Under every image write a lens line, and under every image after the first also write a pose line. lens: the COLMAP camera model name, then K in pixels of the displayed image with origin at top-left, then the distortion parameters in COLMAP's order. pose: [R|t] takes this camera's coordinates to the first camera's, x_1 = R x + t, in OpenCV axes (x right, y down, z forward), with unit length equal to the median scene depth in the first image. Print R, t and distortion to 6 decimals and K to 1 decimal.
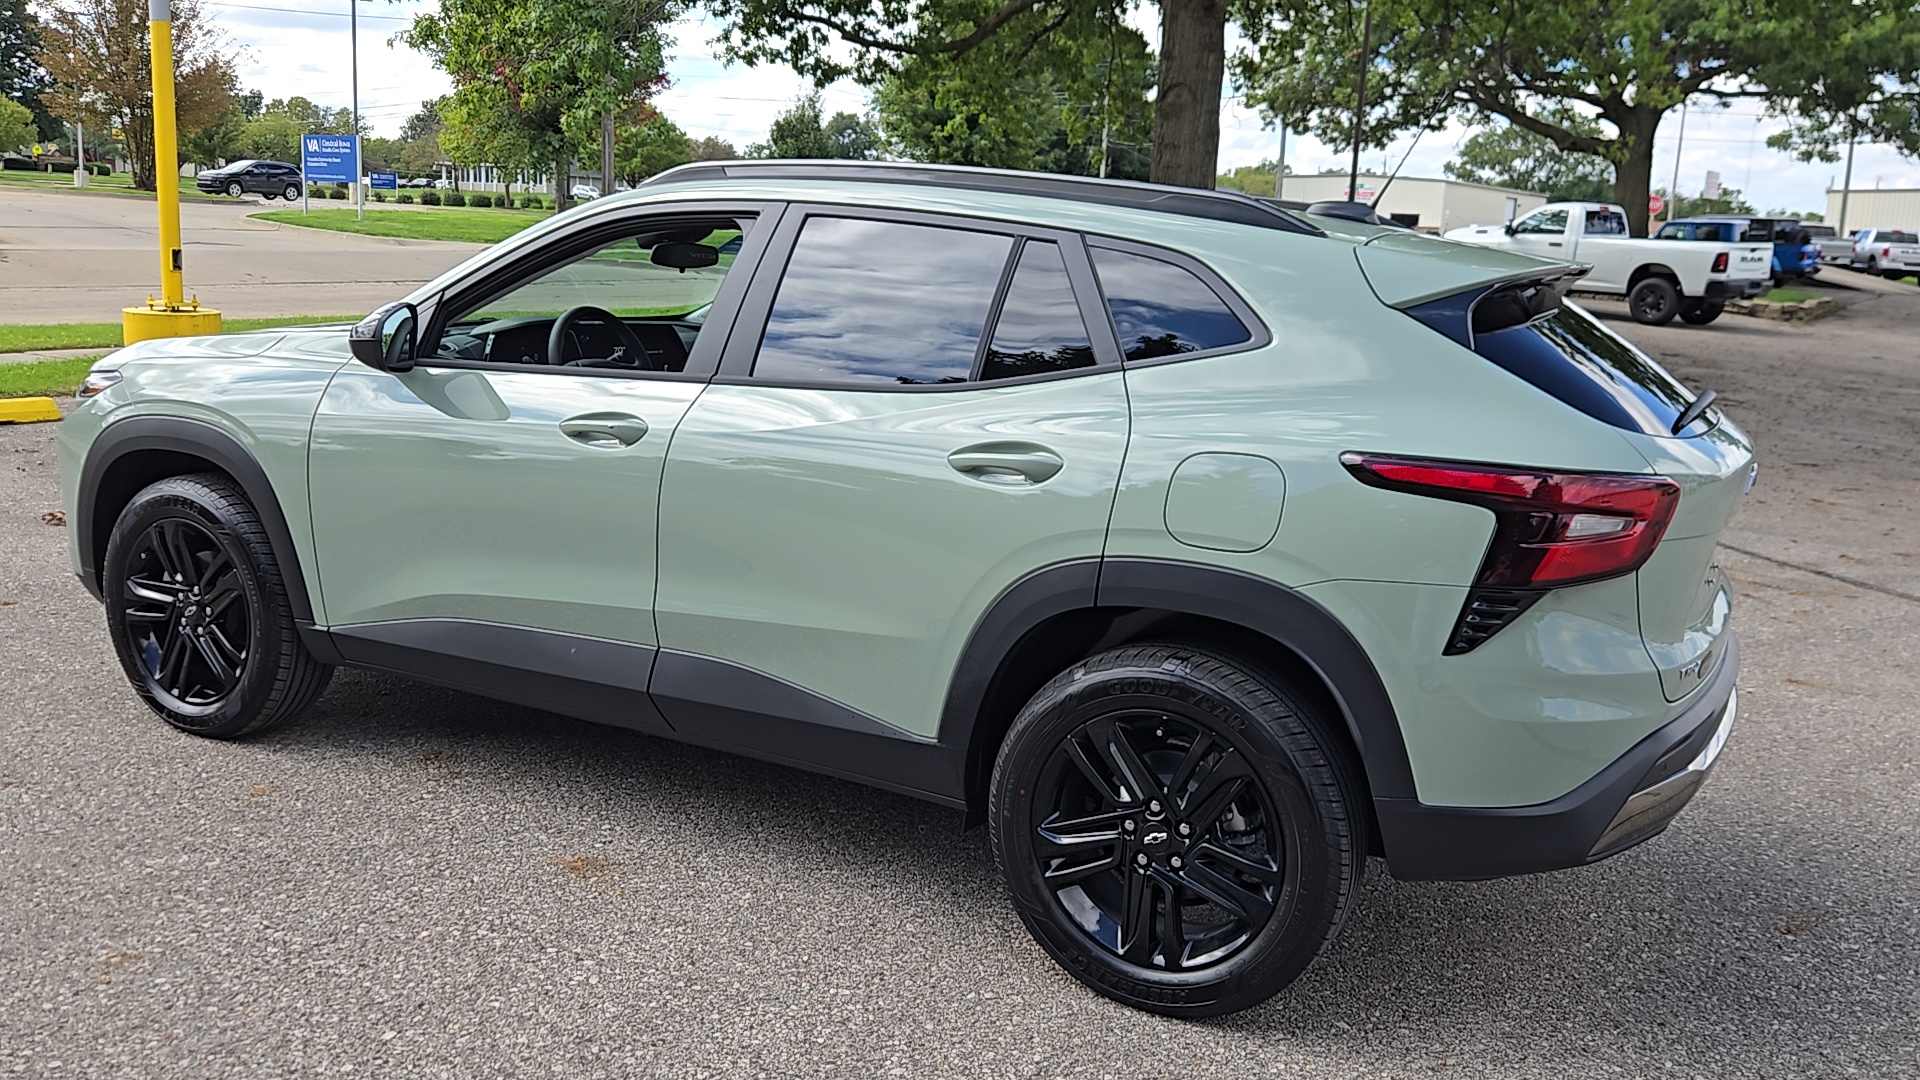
lens RADIAL K [[1602.2, 0, 960.0], [0, 1602.2, 540.0], [0, 0, 1]] dist [0.000847, -0.006769]
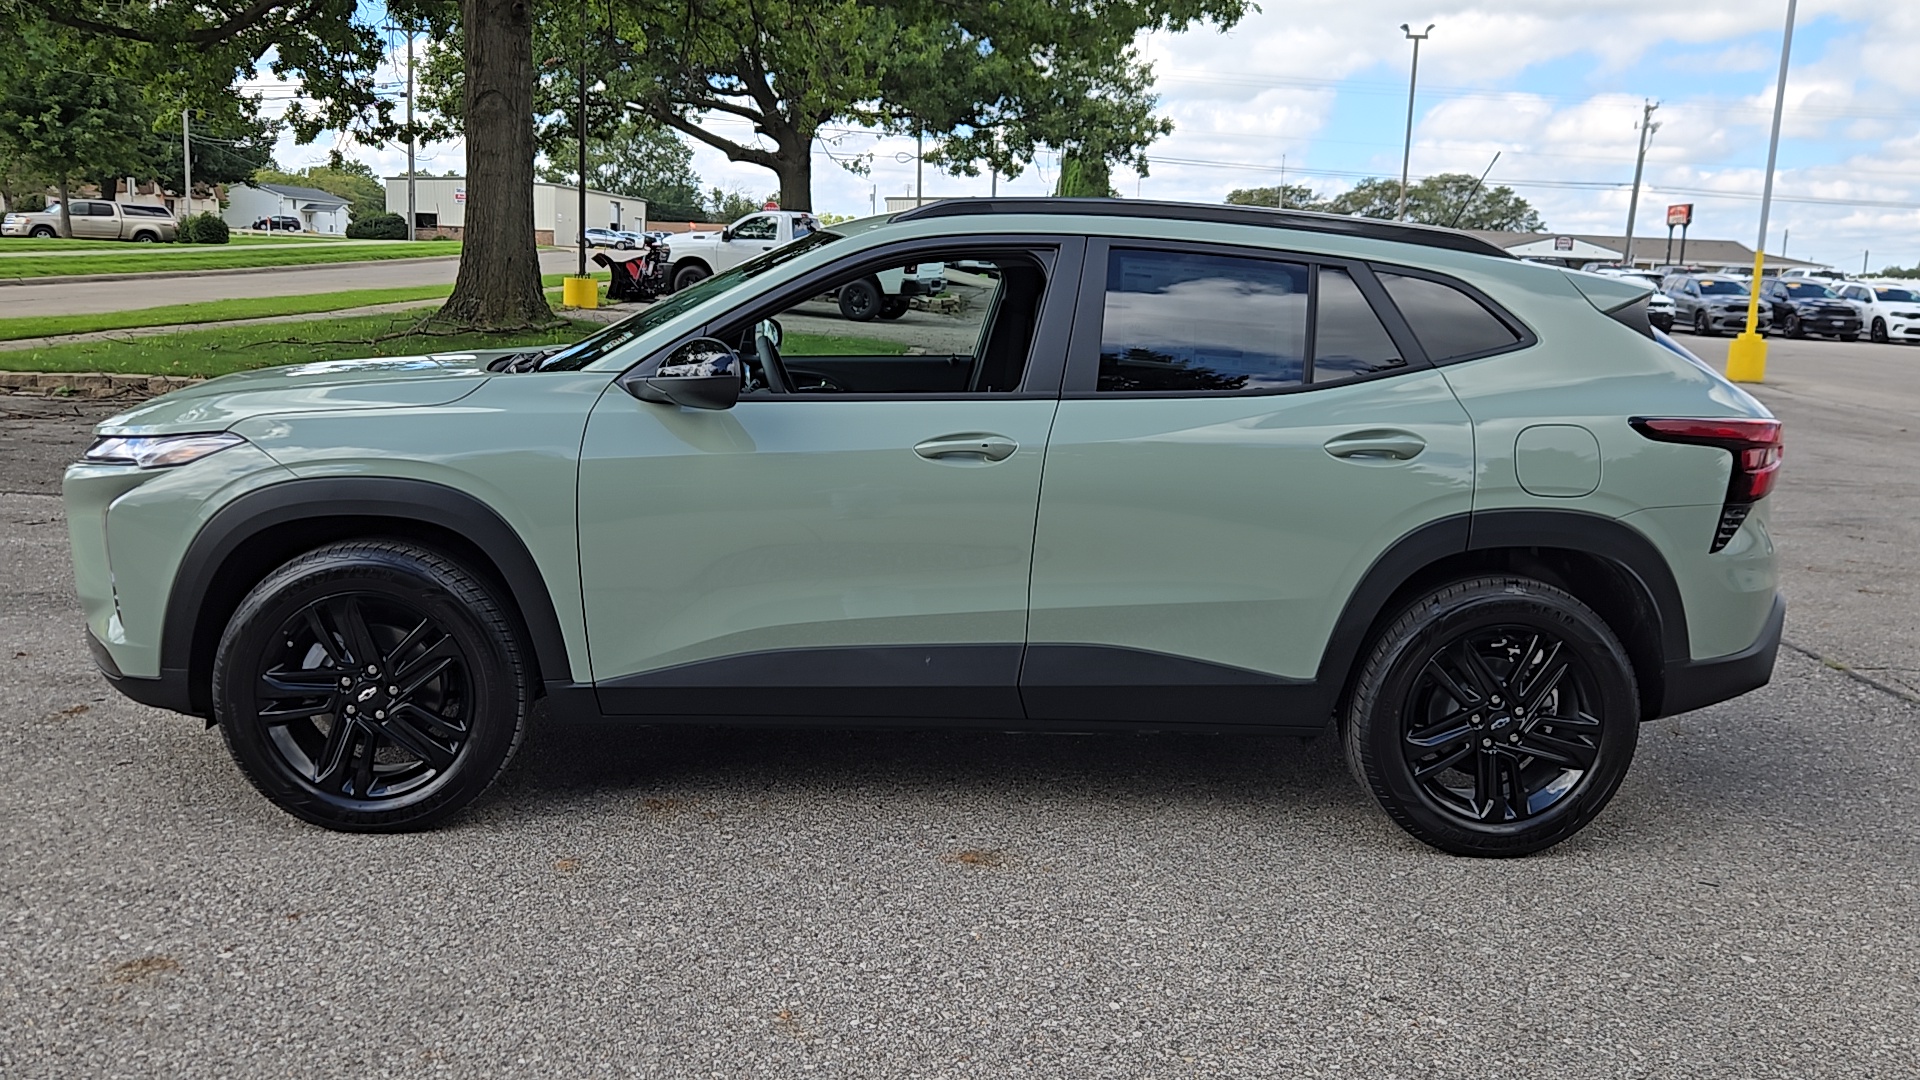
lens RADIAL K [[1593.4, 0, 960.0], [0, 1593.4, 540.0], [0, 0, 1]] dist [0.023117, -0.009695]
pose [[0.855626, -0.101827, 0.507479, -0.236965], [0.102514, 0.994374, 0.026682, -0.011245], [-0.507341, 0.029194, 0.861251, 0.025258]]
